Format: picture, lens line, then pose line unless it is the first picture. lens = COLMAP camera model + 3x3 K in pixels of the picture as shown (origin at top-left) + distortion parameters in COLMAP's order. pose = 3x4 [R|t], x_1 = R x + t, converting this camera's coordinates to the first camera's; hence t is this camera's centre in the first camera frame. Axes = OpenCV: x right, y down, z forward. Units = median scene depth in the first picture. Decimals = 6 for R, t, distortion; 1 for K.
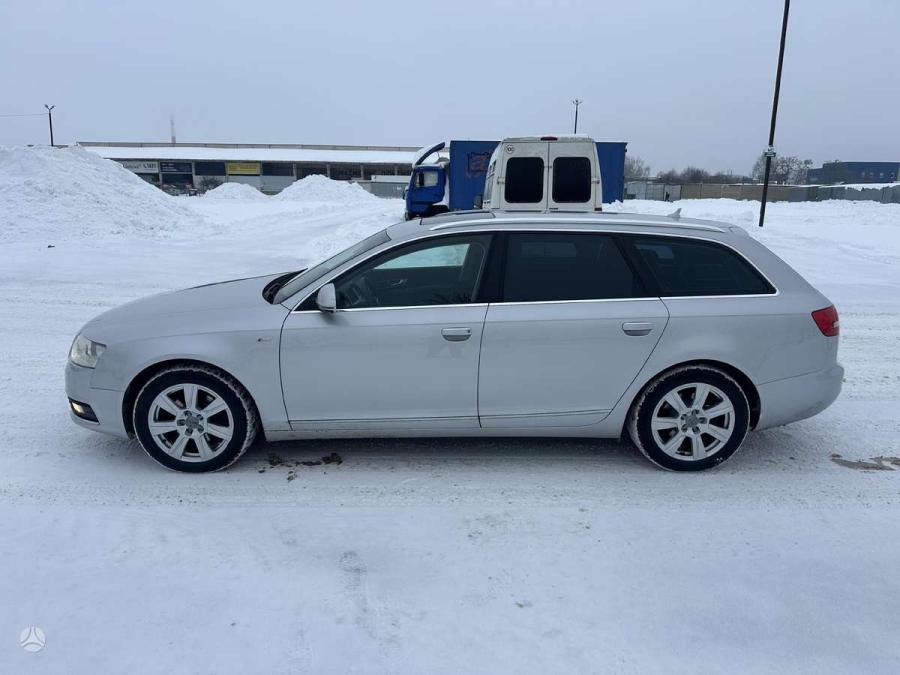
lens RADIAL K [[632.3, 0, 447.2], [0, 632.3, 342.6], [0, 0, 1]] dist [0.021915, -0.031654]
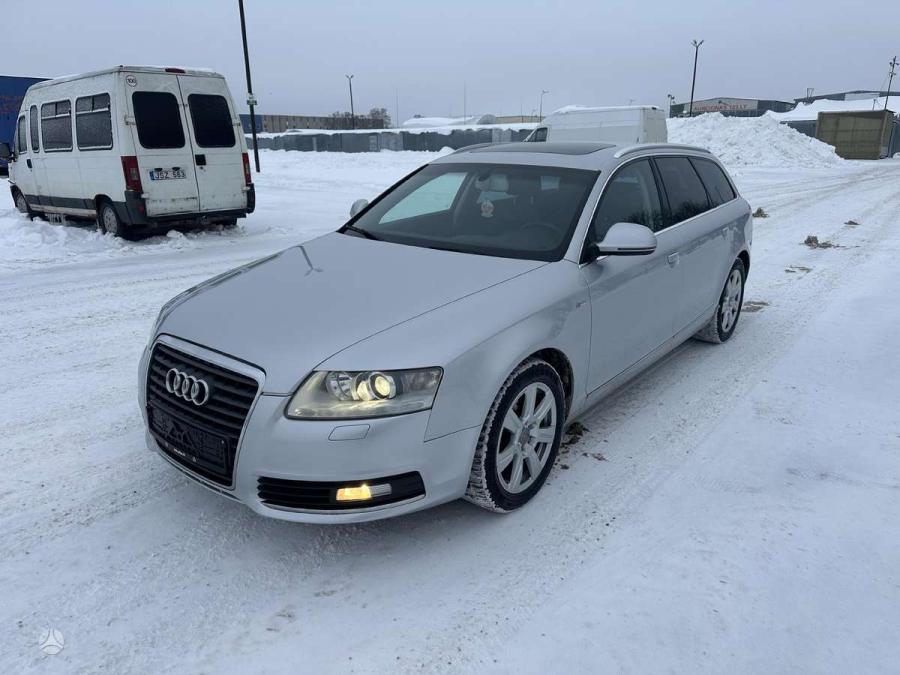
lens RADIAL K [[632.3, 0, 451.4], [0, 632.3, 340.6], [0, 0, 1]] dist [0.021915, -0.031654]
pose [[0.633619, -0.242090, 0.734792, -0.311213], [0.191507, 0.969300, 0.154214, -0.035081], [-0.749568, 0.043005, 0.660529, 0.186575]]
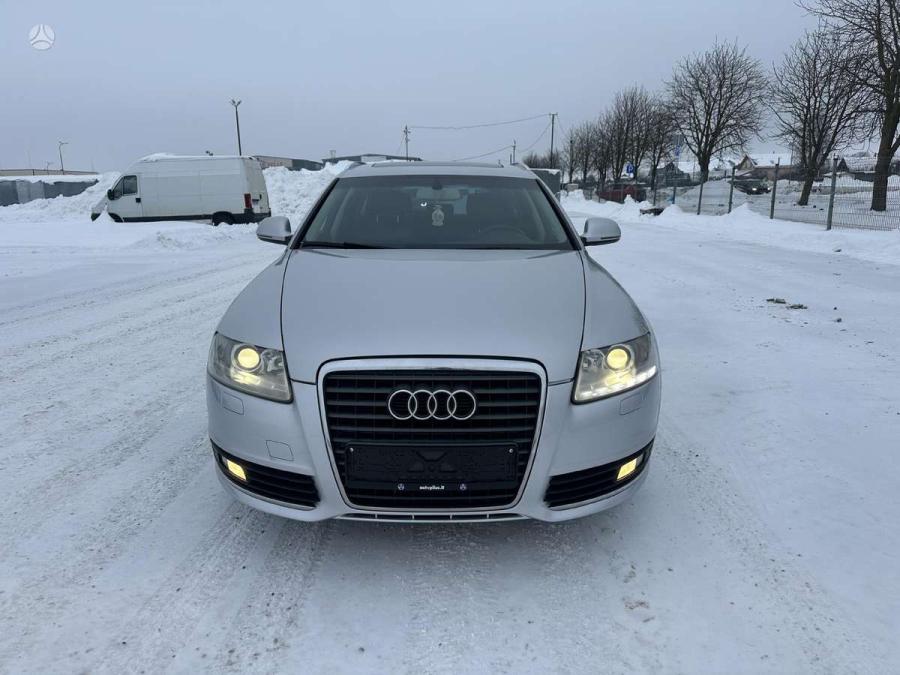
lens RADIAL K [[632.3, 0, 451.6], [0, 632.3, 342.1], [0, 0, 1]] dist [0.021915, -0.031654]
pose [[0.010921, -0.235368, 0.971845, -0.379358], [0.244528, 0.943023, 0.225640, -0.058598], [-0.969581, 0.235179, 0.067852, 0.370034]]
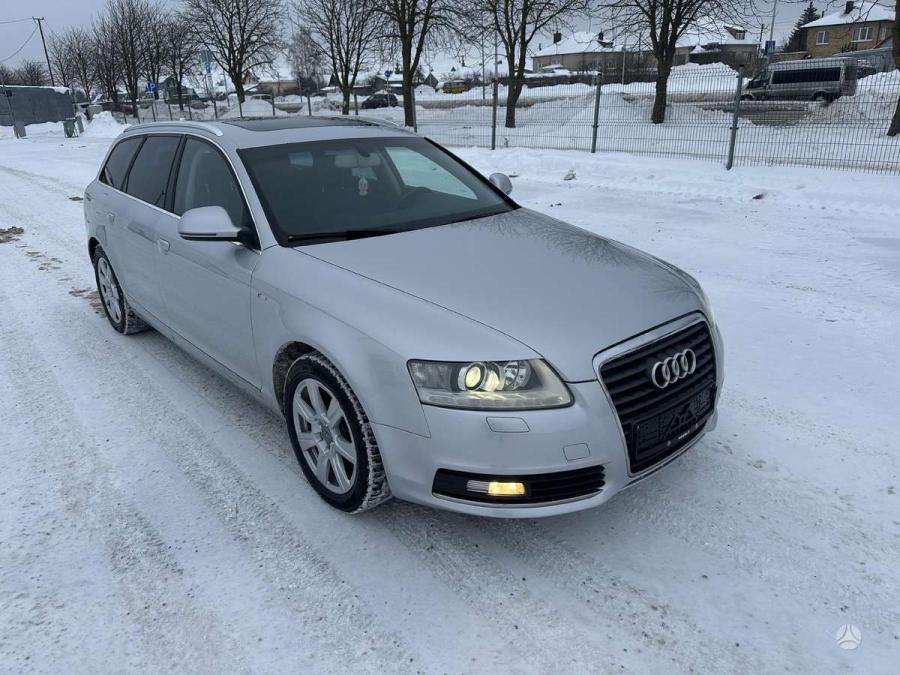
lens RADIAL K [[632.3, 0, 450.1], [0, 632.3, 339.0], [0, 0, 1]] dist [0.021915, -0.031654]
pose [[-0.644483, -0.257831, 0.719837, -0.312925], [0.208219, 0.846673, 0.489684, -0.126095], [-0.735722, 0.465476, -0.491981, 0.538317]]
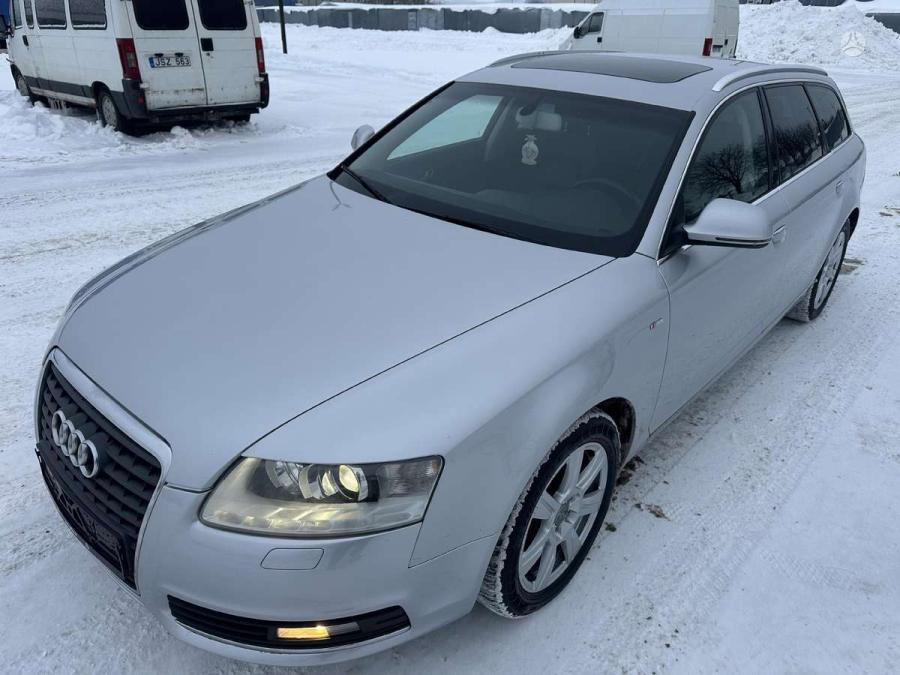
lens RADIAL K [[632.3, 0, 450.3], [0, 632.3, 334.8], [0, 0, 1]] dist [0.021915, -0.031654]
pose [[0.682565, -0.315743, 0.659099, -0.245296], [0.151442, 0.943388, 0.295100, -0.057532], [-0.714962, -0.101609, 0.691740, 0.232843]]
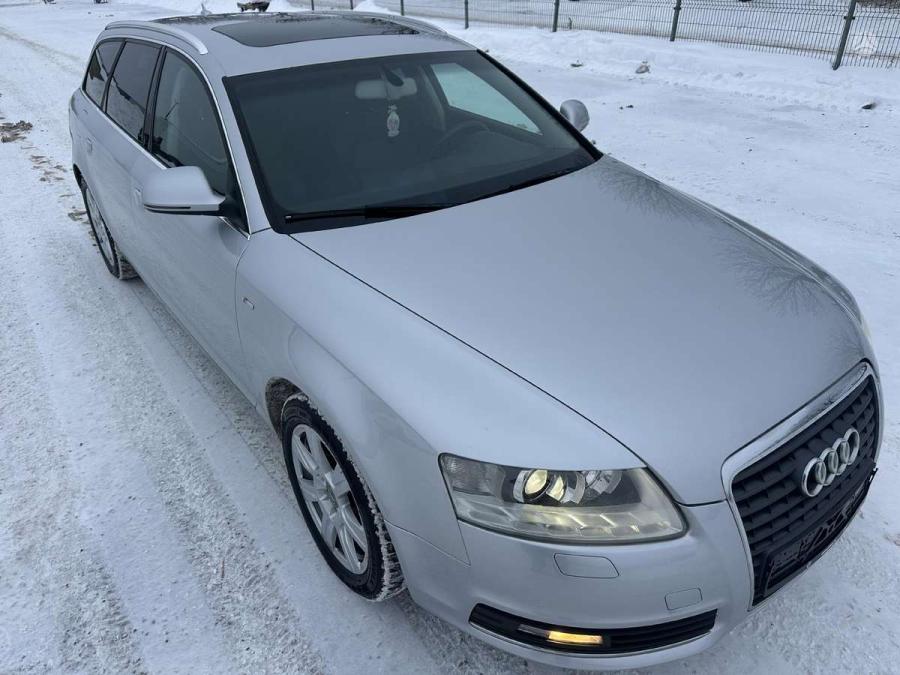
lens RADIAL K [[632.3, 0, 456.0], [0, 632.3, 341.6], [0, 0, 1]] dist [0.021915, -0.031654]
pose [[-0.591203, -0.409913, 0.694587, -0.253090], [0.207450, 0.754948, 0.622107, -0.126837], [-0.779387, 0.511883, -0.361291, 0.490839]]
